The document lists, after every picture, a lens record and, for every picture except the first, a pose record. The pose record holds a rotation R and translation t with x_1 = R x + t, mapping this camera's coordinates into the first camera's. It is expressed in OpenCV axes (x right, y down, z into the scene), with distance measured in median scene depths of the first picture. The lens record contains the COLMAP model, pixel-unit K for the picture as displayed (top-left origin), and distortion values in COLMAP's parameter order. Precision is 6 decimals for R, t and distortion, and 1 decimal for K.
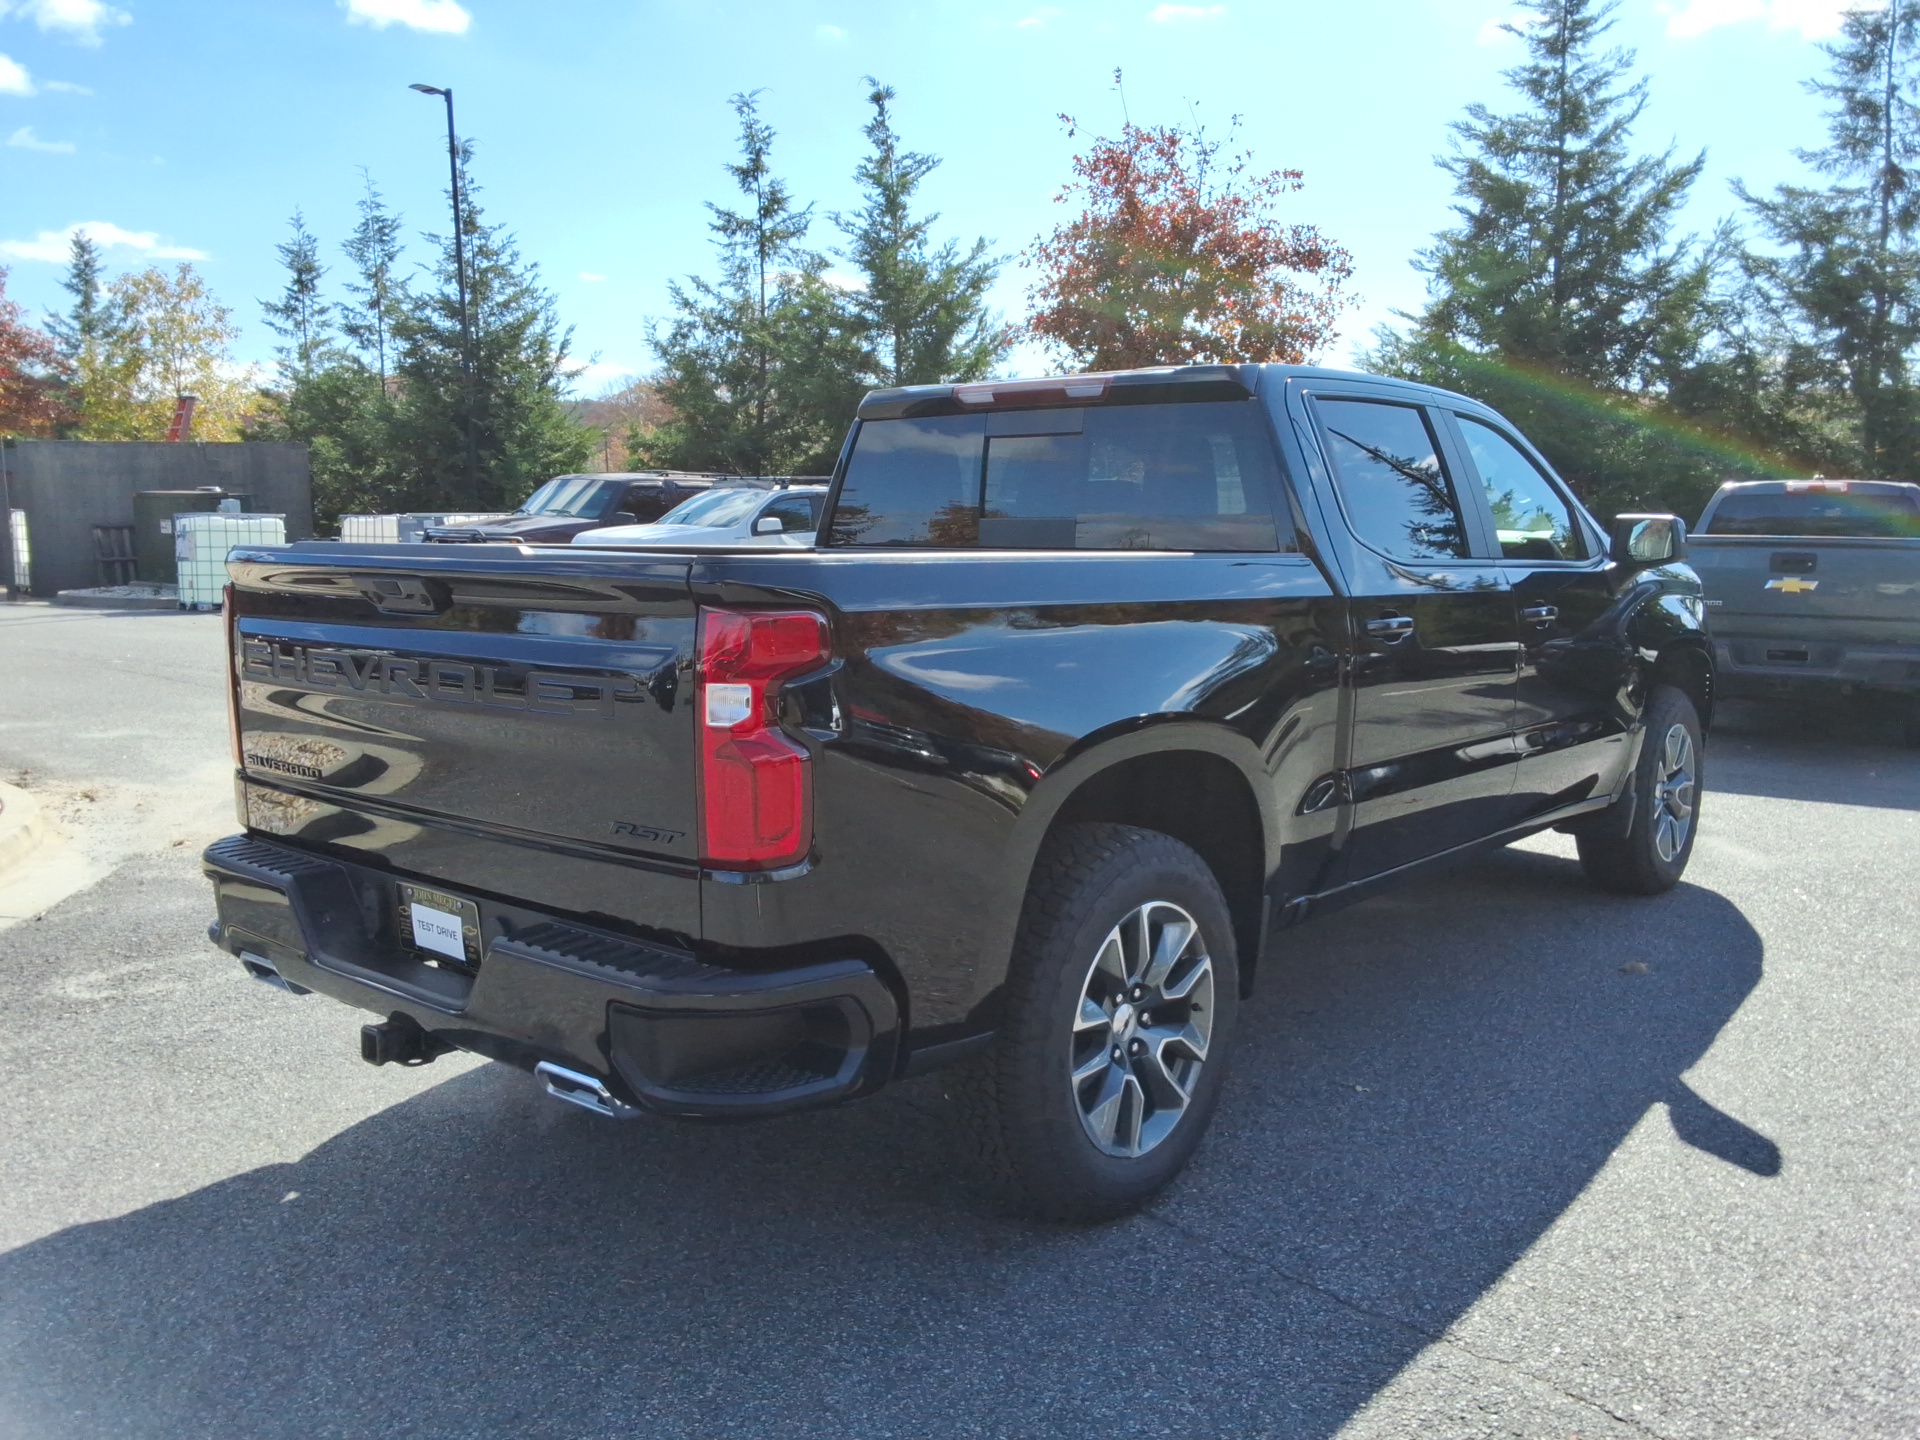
lens RADIAL K [[1535.2, 0, 975.5], [0, 1535.2, 717.5], [0, 0, 1]] dist [0.089559, -0.141352]
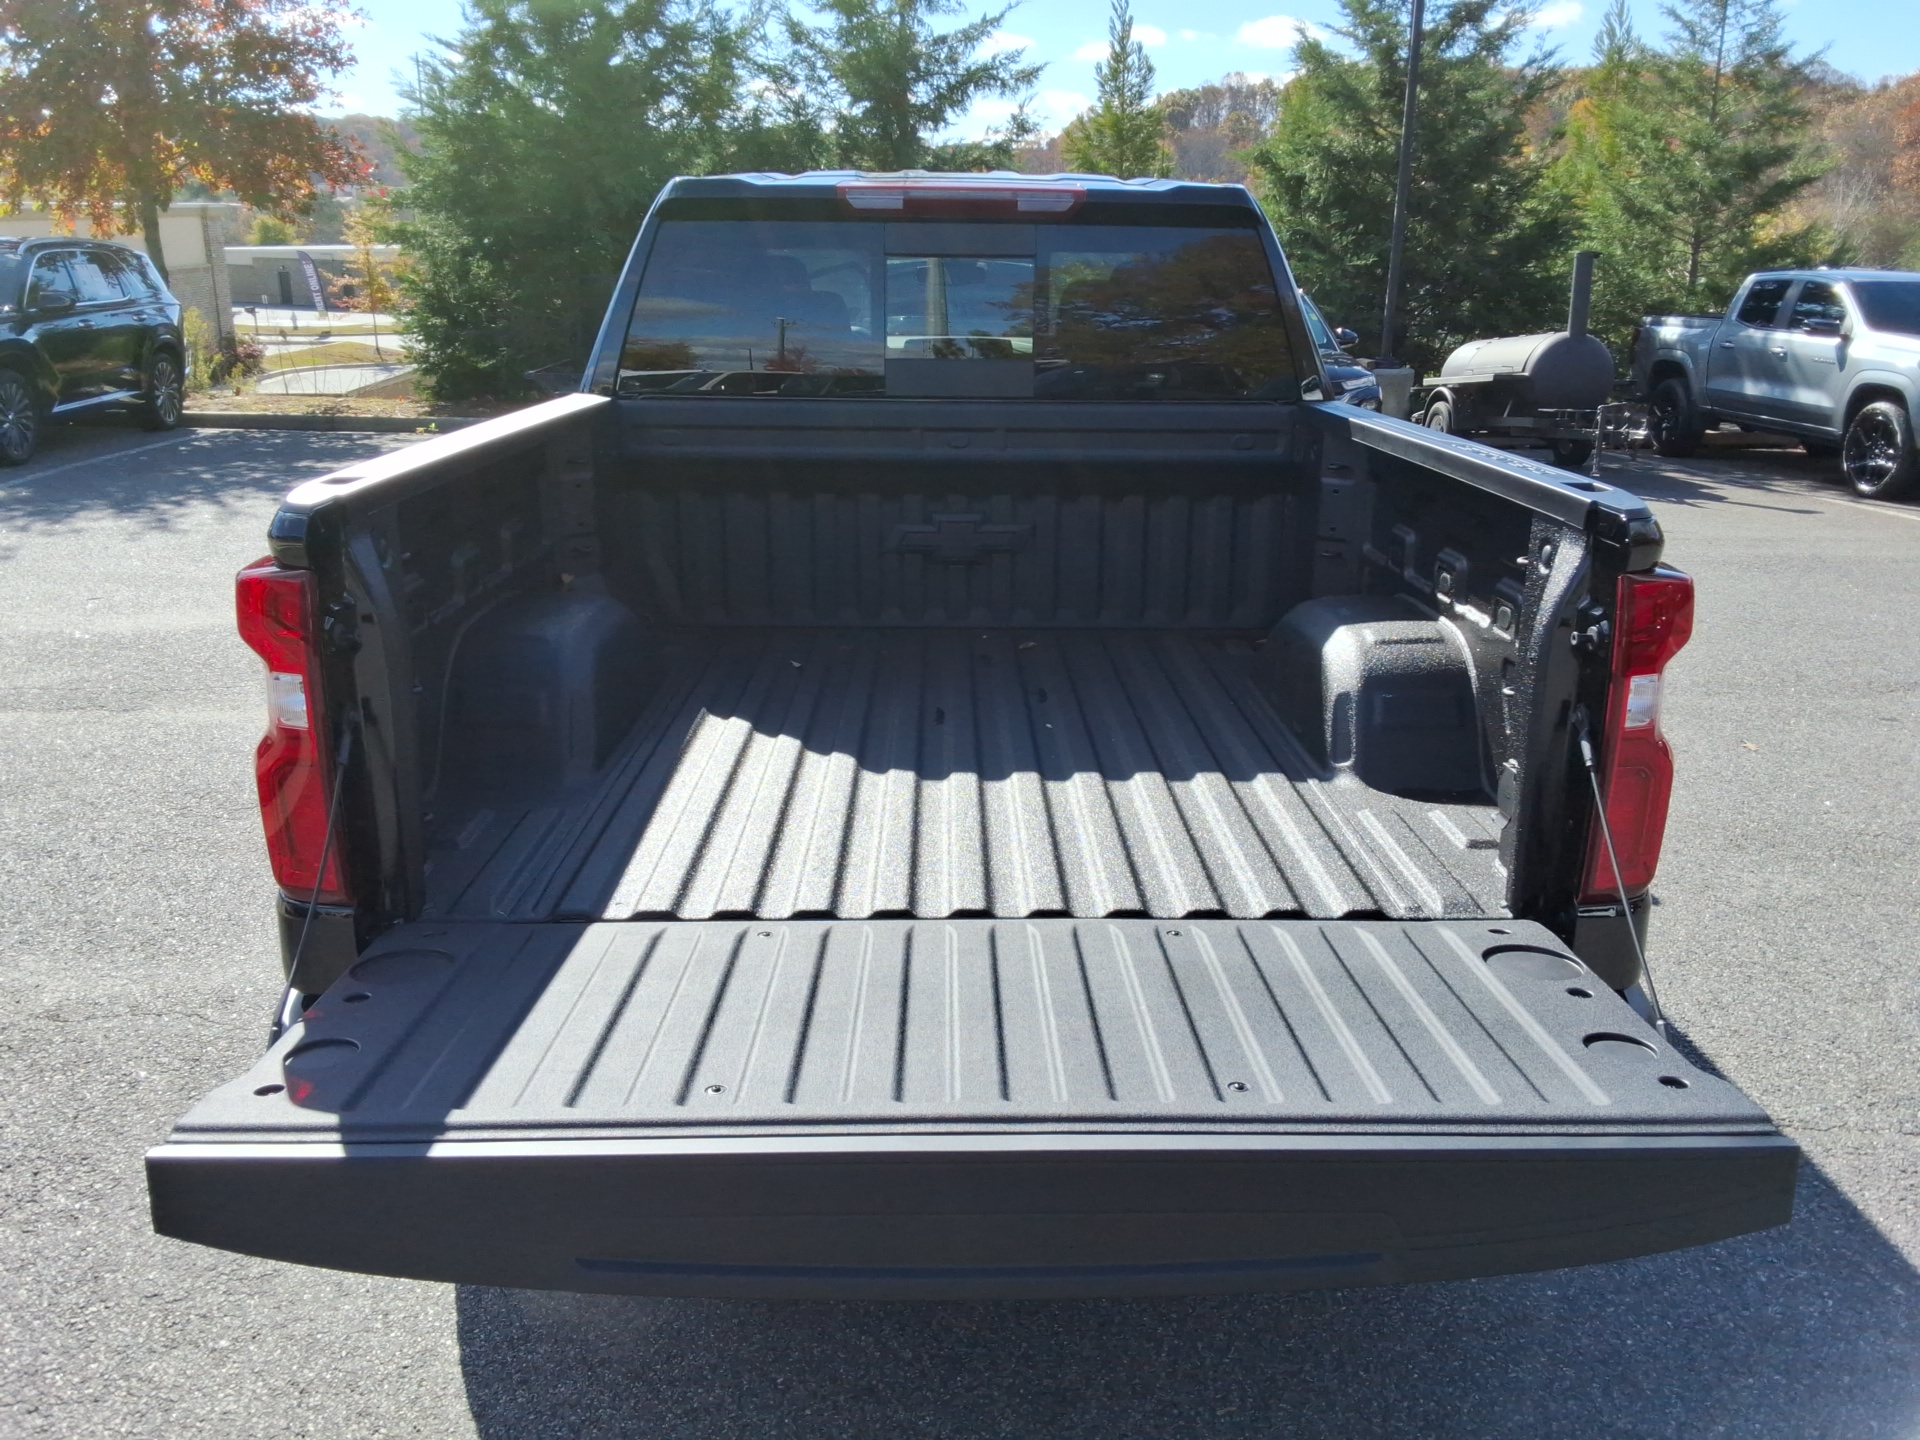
lens RADIAL K [[1535.2, 0, 990.9], [0, 1535.2, 697.5], [0, 0, 1]] dist [0.089559, -0.141352]
pose [[0.748764, -0.171036, 0.640390, -0.220353], [0.072812, 0.981512, 0.177009, -0.041684], [-0.658826, -0.085910, 0.747374, 0.149989]]
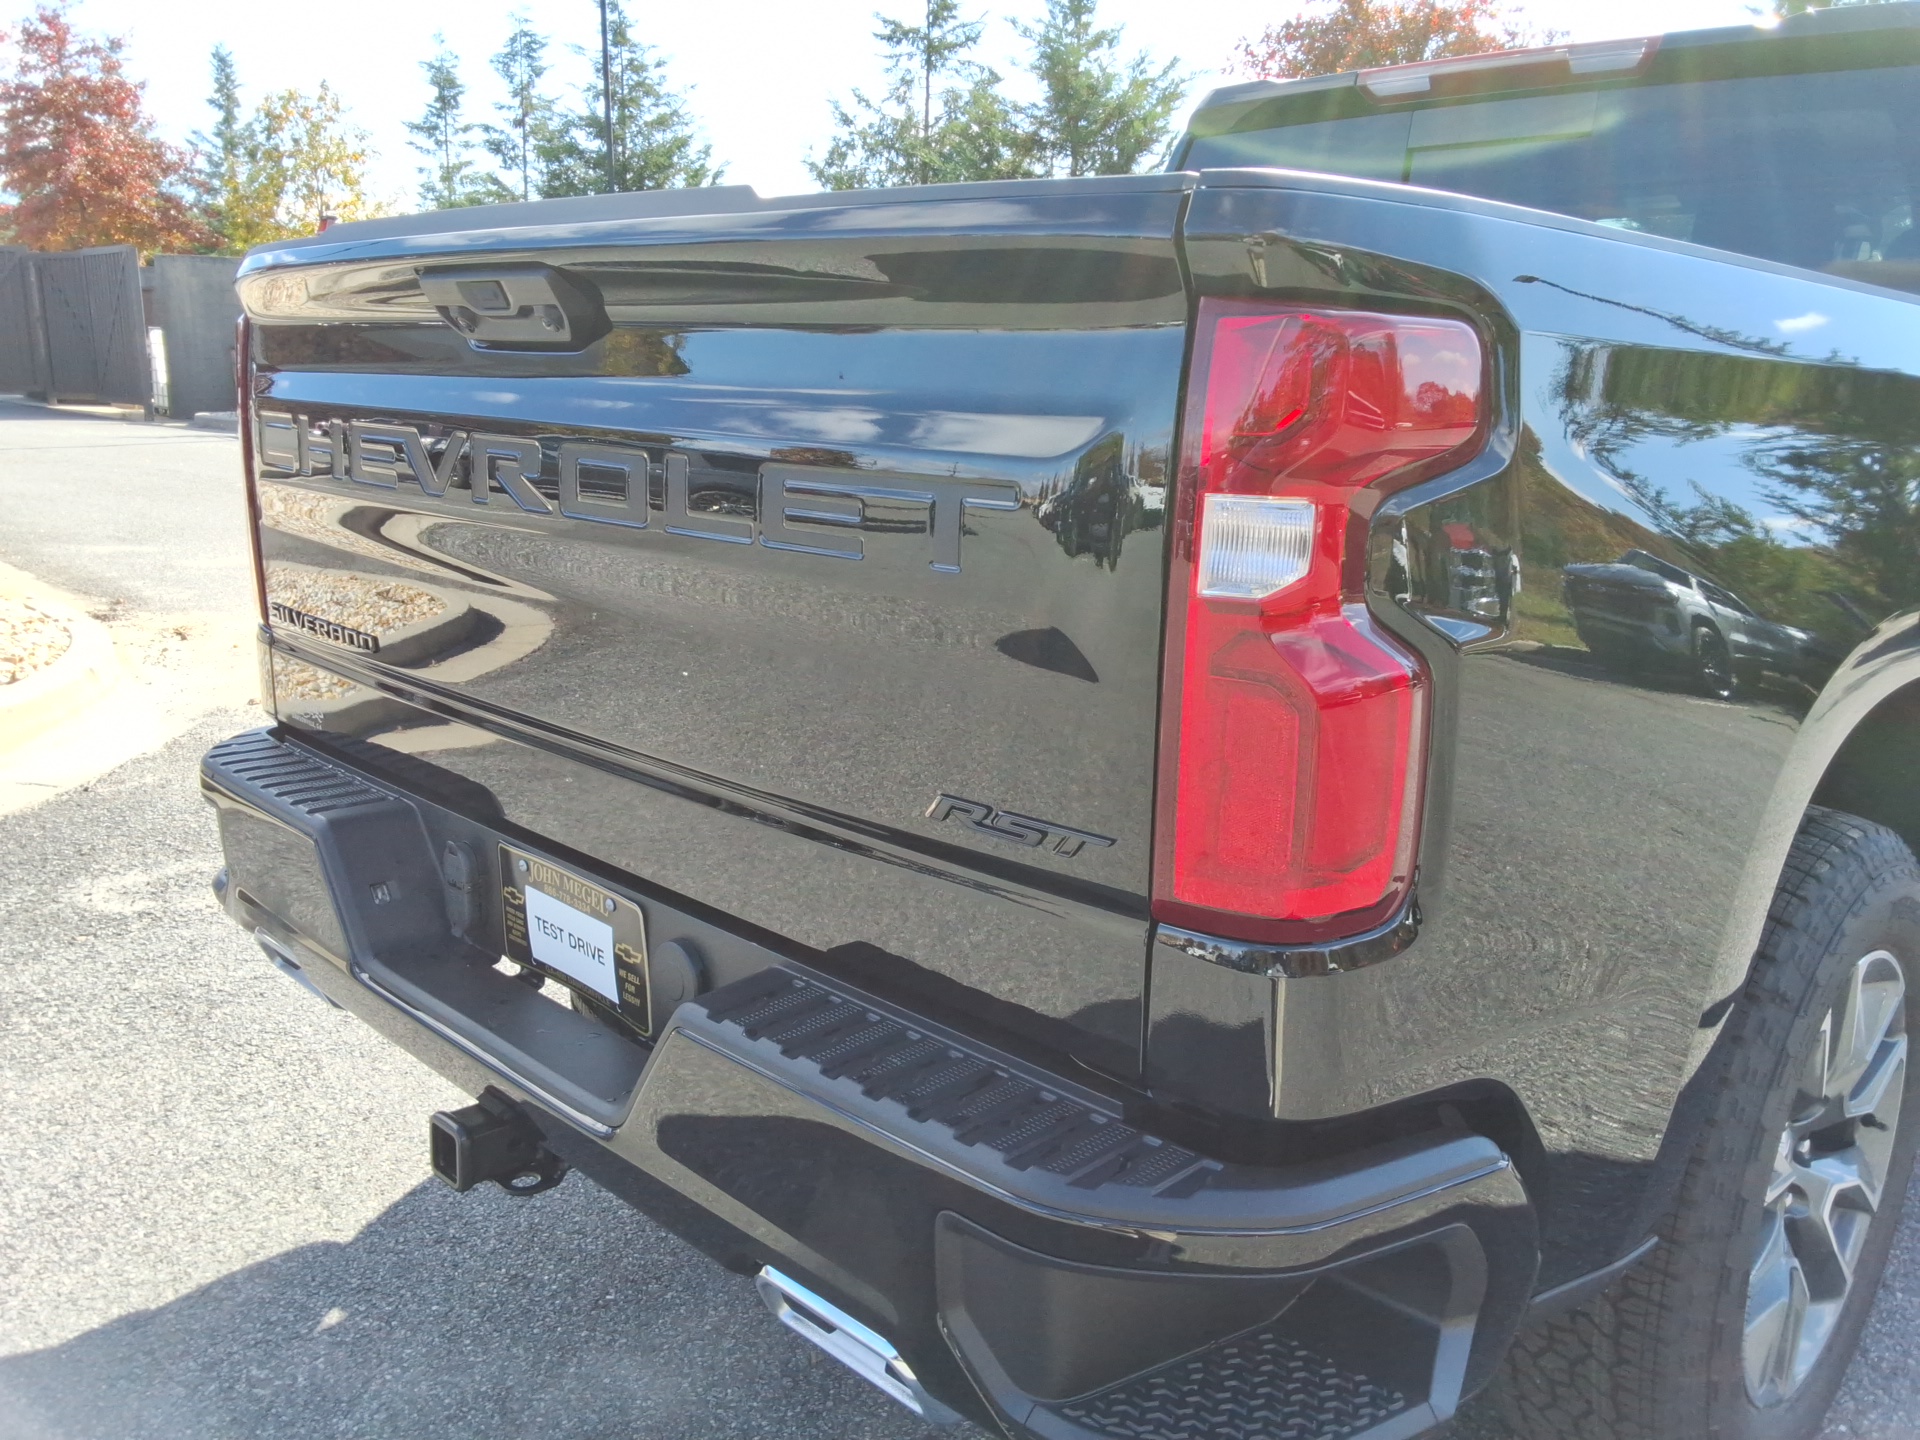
lens RADIAL K [[1535.2, 0, 992.5], [0, 1535.2, 695.5], [0, 0, 1]] dist [0.089559, -0.141352]
pose [[0.996671, 0.043958, -0.068660, -0.047982], [-0.038606, 0.996251, 0.077418, 0.000434], [0.071805, -0.074510, 0.994632, 0.138275]]
